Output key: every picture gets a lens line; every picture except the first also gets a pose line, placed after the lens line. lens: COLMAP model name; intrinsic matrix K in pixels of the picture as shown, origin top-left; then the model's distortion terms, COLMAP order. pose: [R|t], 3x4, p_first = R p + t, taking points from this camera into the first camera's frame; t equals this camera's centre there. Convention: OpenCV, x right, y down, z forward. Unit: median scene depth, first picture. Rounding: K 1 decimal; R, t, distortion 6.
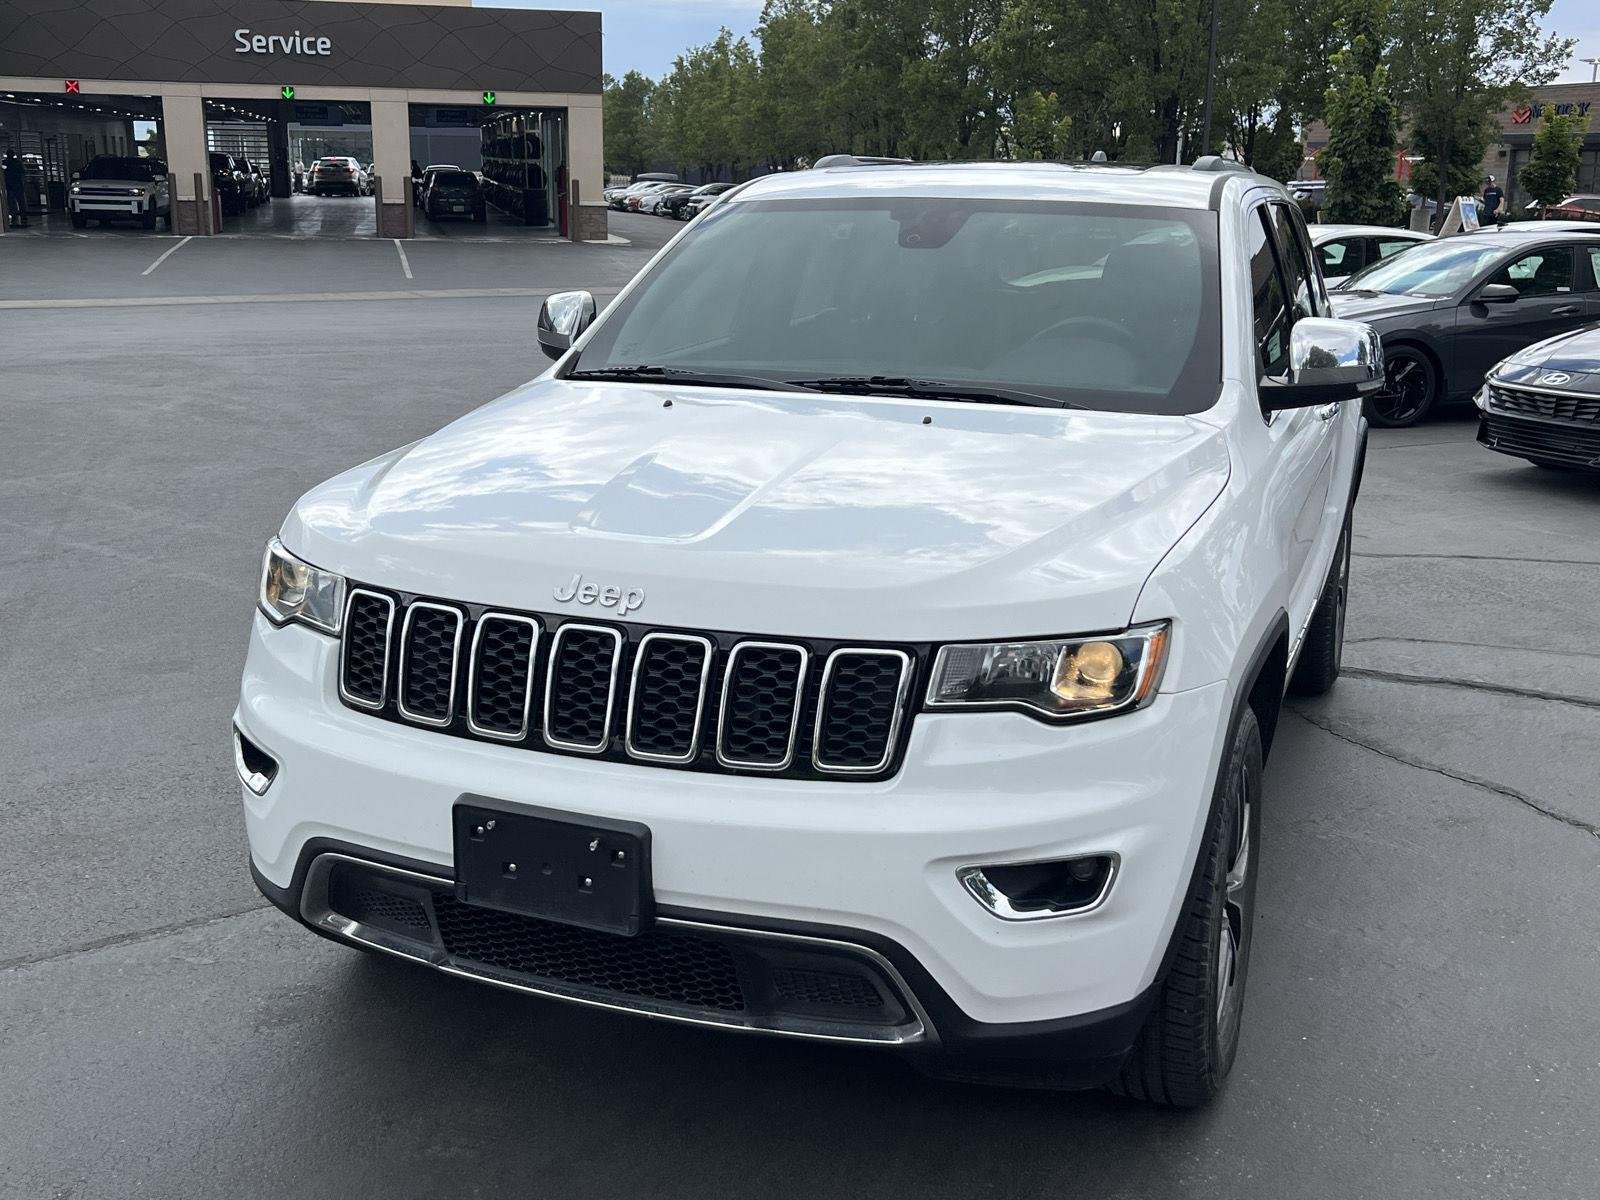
lens RADIAL K [[1657.4, 0, 811.0], [0, 1657.4, 628.4], [0, 0, 1]] dist [0.051831, -0.077262]
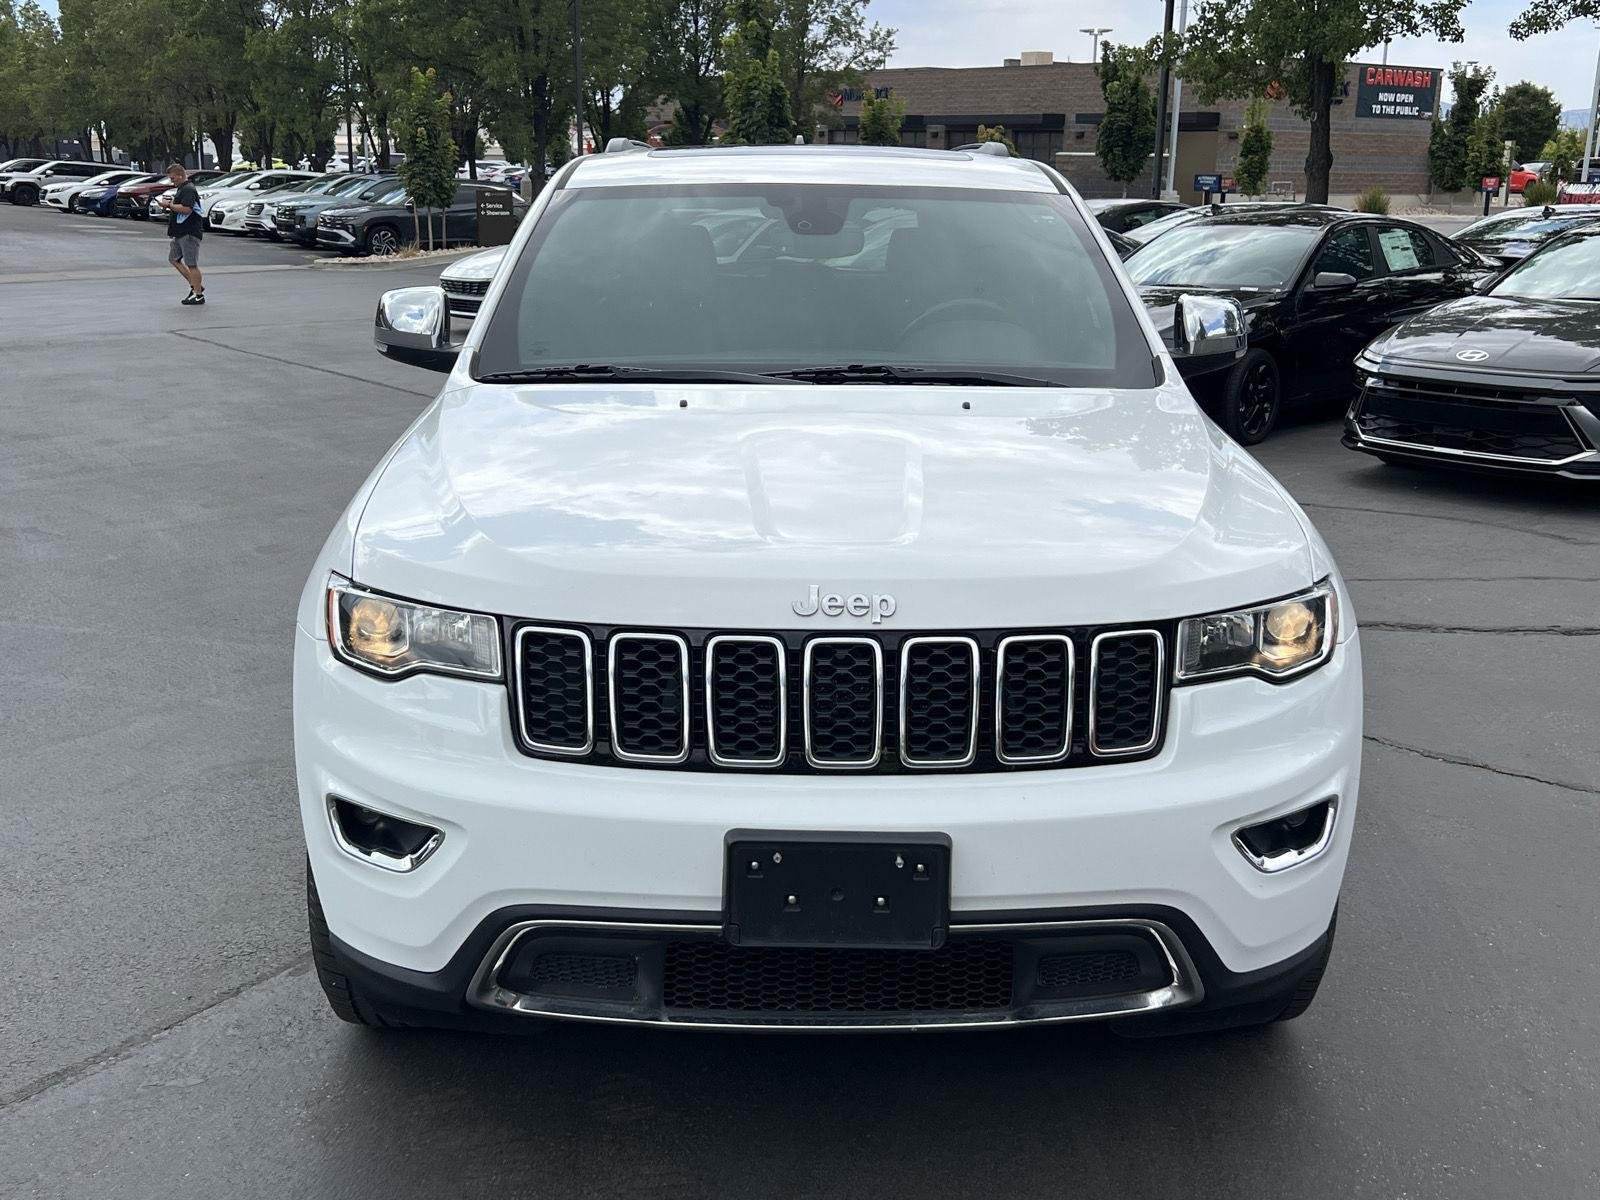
lens RADIAL K [[1657.4, 0, 811.0], [0, 1657.4, 628.4], [0, 0, 1]] dist [0.051831, -0.077262]
pose [[0.927648, -0.103631, 0.358790, -0.449636], [0.099032, 0.994594, 0.031226, -0.035355], [-0.360086, 0.006565, 0.932896, 0.101585]]
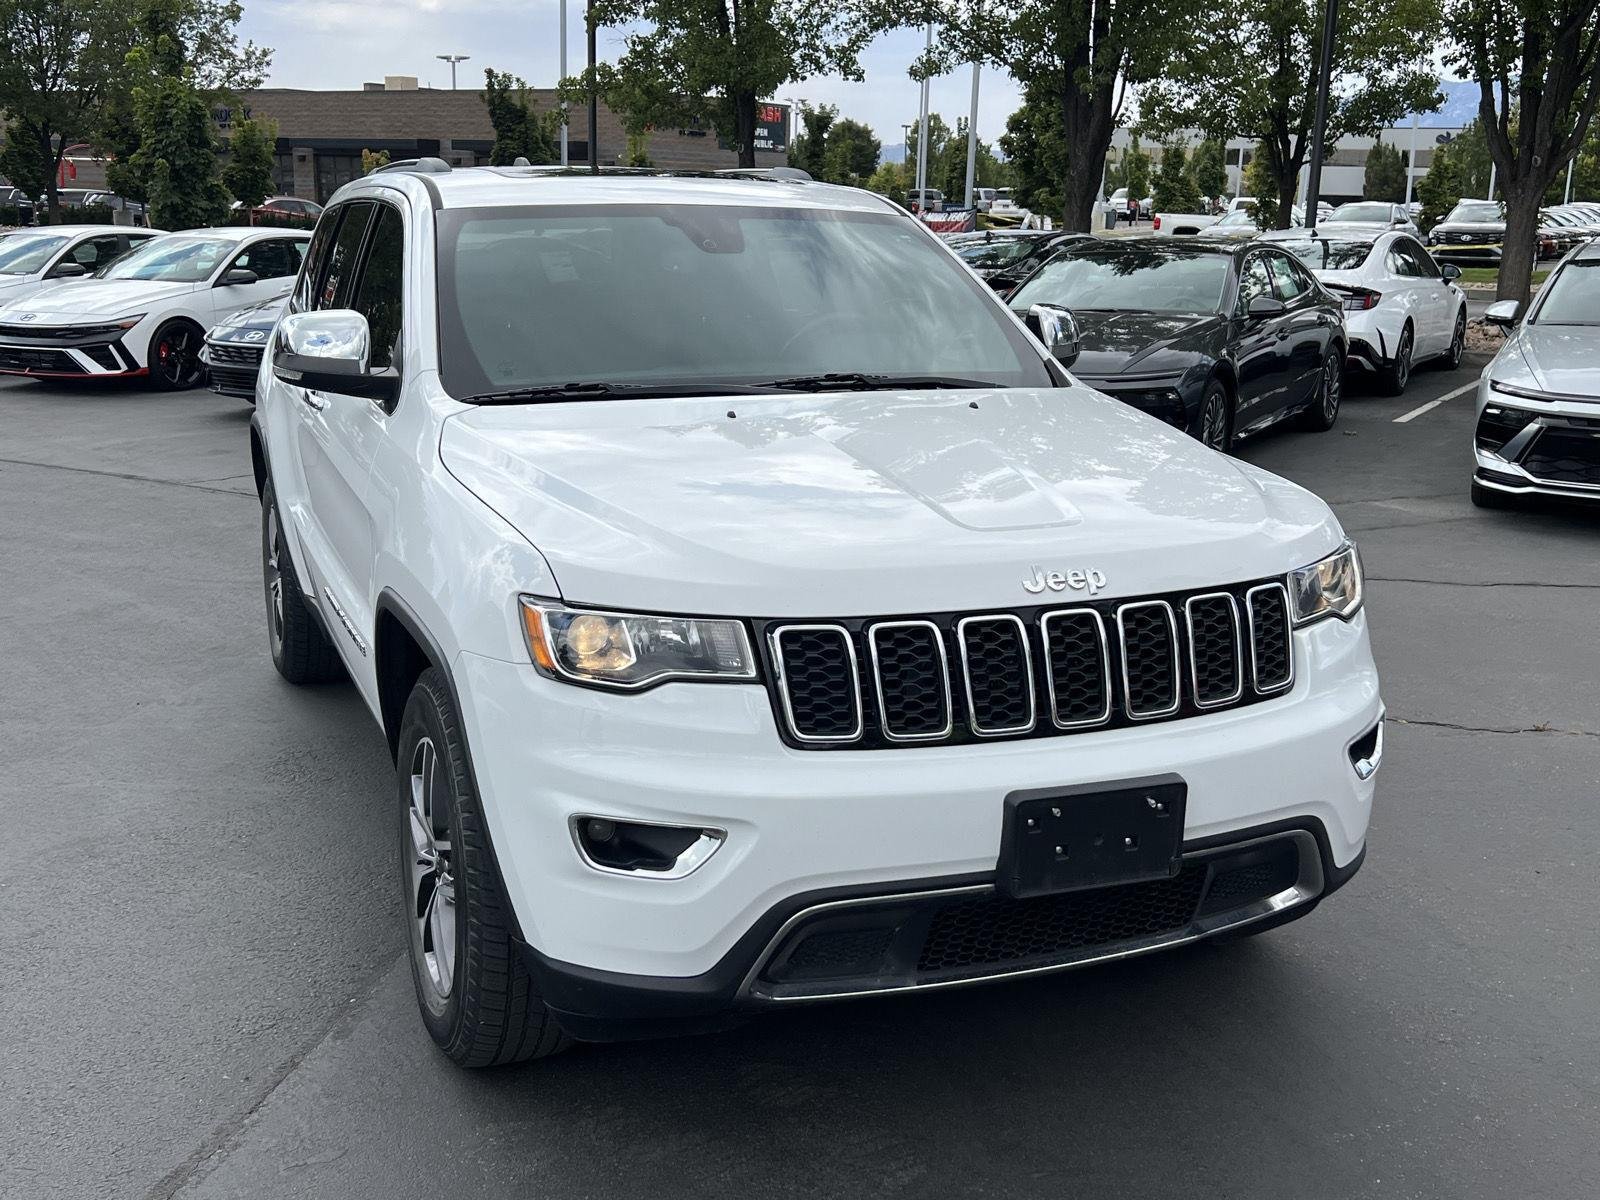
lens RADIAL K [[1657.4, 0, 811.0], [0, 1657.4, 628.4], [0, 0, 1]] dist [0.051831, -0.077262]
pose [[0.731408, -0.173262, 0.659563, -0.870738], [0.173729, 0.982615, 0.065473, -0.080116], [-0.659440, 0.066698, 0.748793, 0.285757]]
